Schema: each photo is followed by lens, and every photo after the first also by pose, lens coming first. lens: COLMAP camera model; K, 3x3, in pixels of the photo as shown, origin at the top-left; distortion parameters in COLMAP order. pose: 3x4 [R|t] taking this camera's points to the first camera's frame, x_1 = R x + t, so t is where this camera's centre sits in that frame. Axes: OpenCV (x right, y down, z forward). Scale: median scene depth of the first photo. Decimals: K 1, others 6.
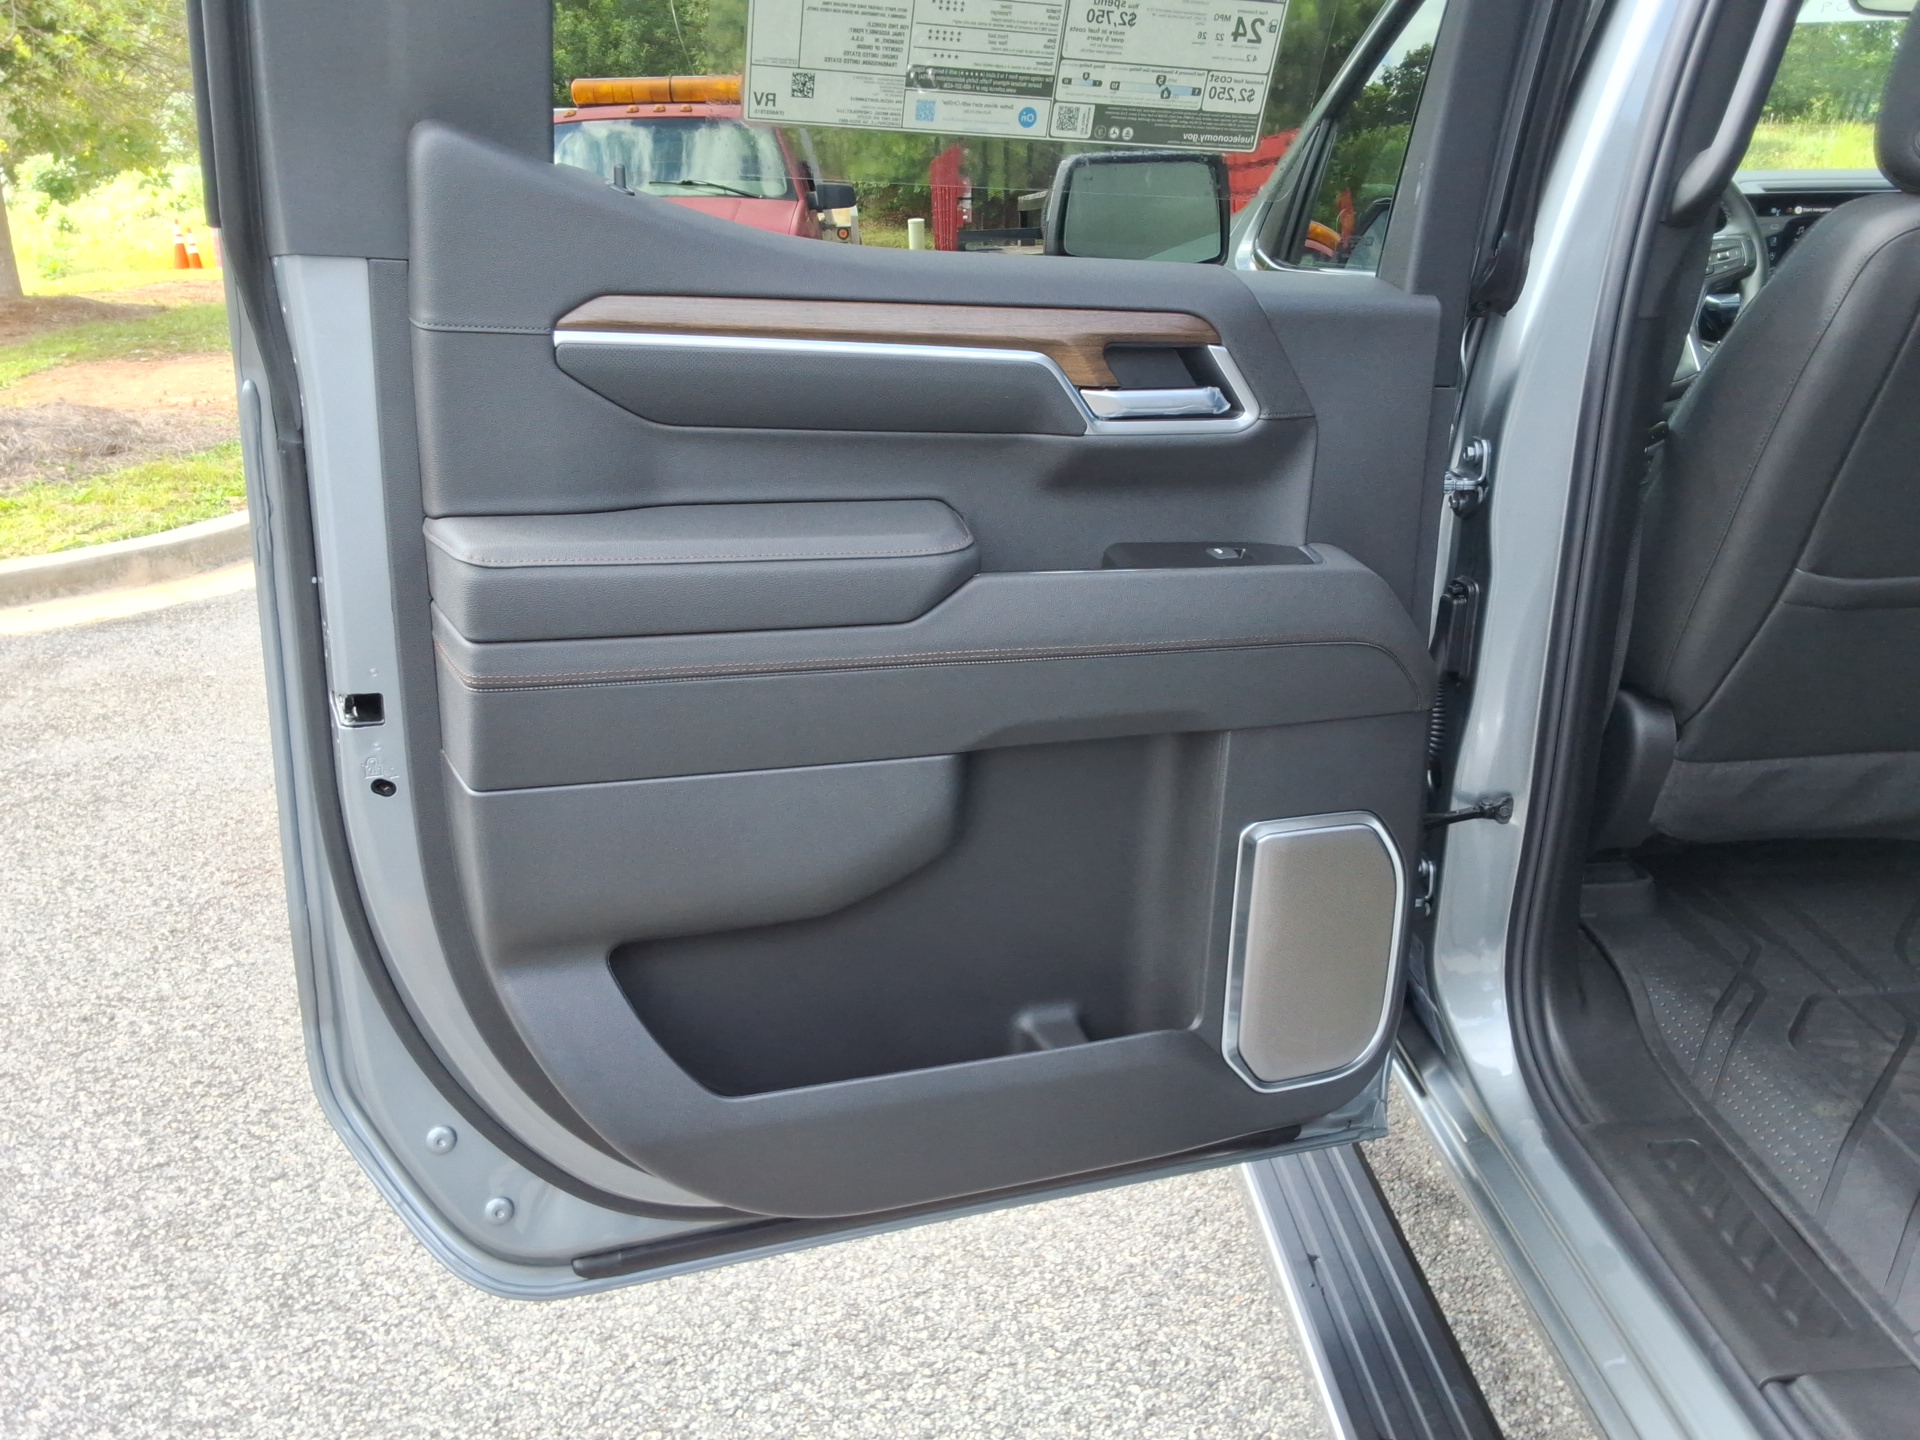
lens RADIAL K [[1538.8, 0, 986.2], [0, 1538.8, 718.8], [0, 0, 1]] dist [0.116938, -0.186173]
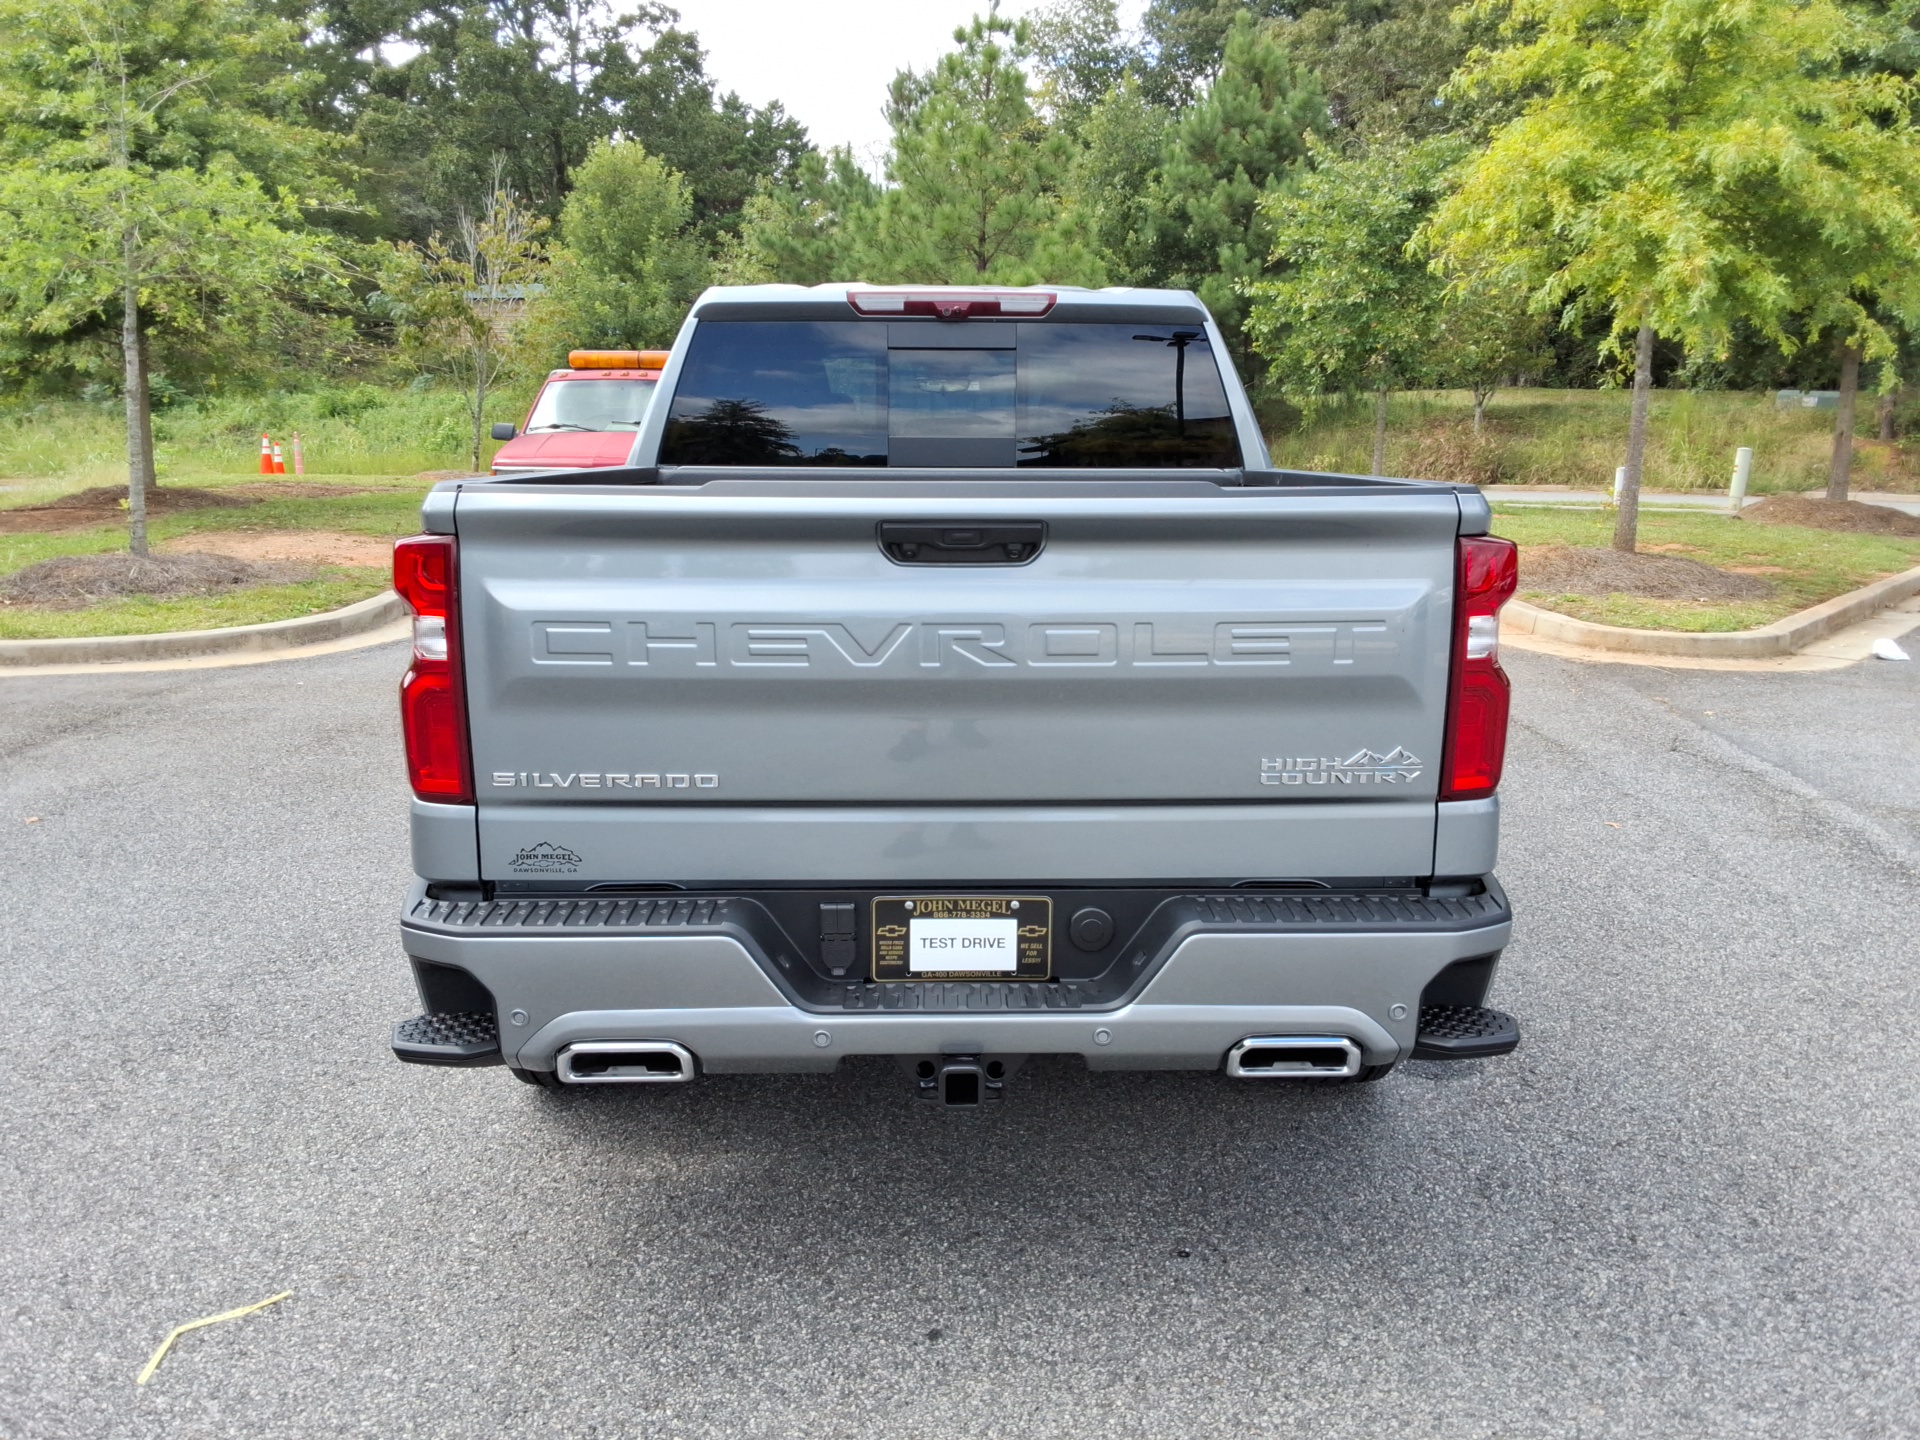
lens RADIAL K [[1540.6, 0, 984.0], [0, 1540.6, 717.8], [0, 0, 1]] dist [0.133778, -0.220833]
pose [[0.999258, 0.032158, -0.021175, 0.241042], [-0.034852, 0.989198, -0.142384, 0.177772], [0.016368, 0.143017, 0.989585, -0.561190]]
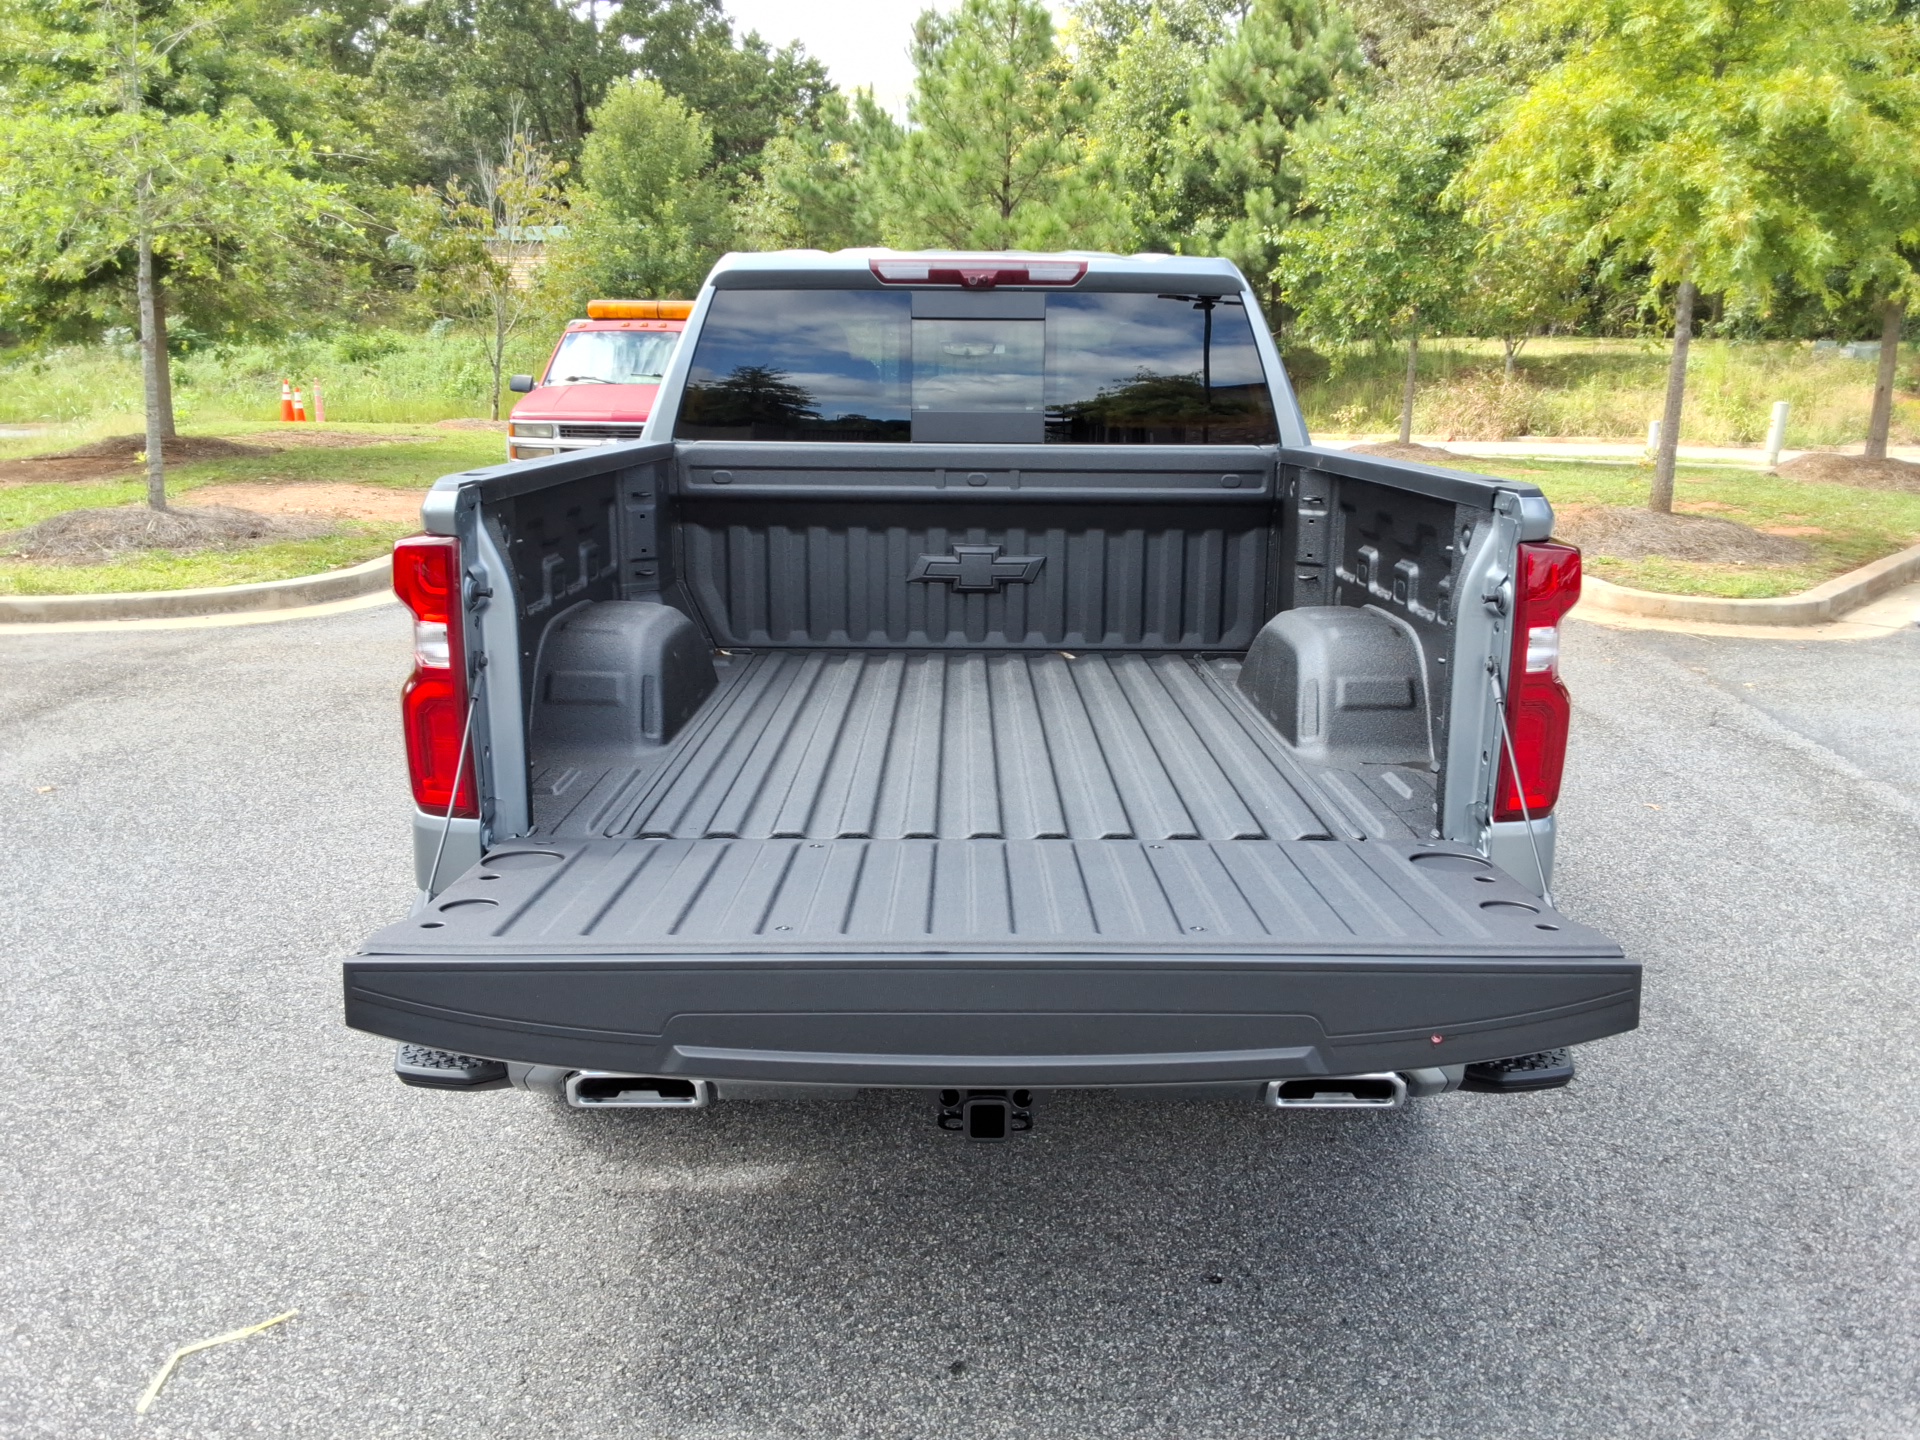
lens RADIAL K [[1538.8, 0, 986.2], [0, 1538.8, 718.8], [0, 0, 1]] dist [0.116938, -0.186173]
pose [[0.998761, 0.038557, -0.031450, 0.238029], [-0.041712, 0.993410, -0.106754, 0.159588], [0.027127, 0.107933, 0.993788, -0.543274]]
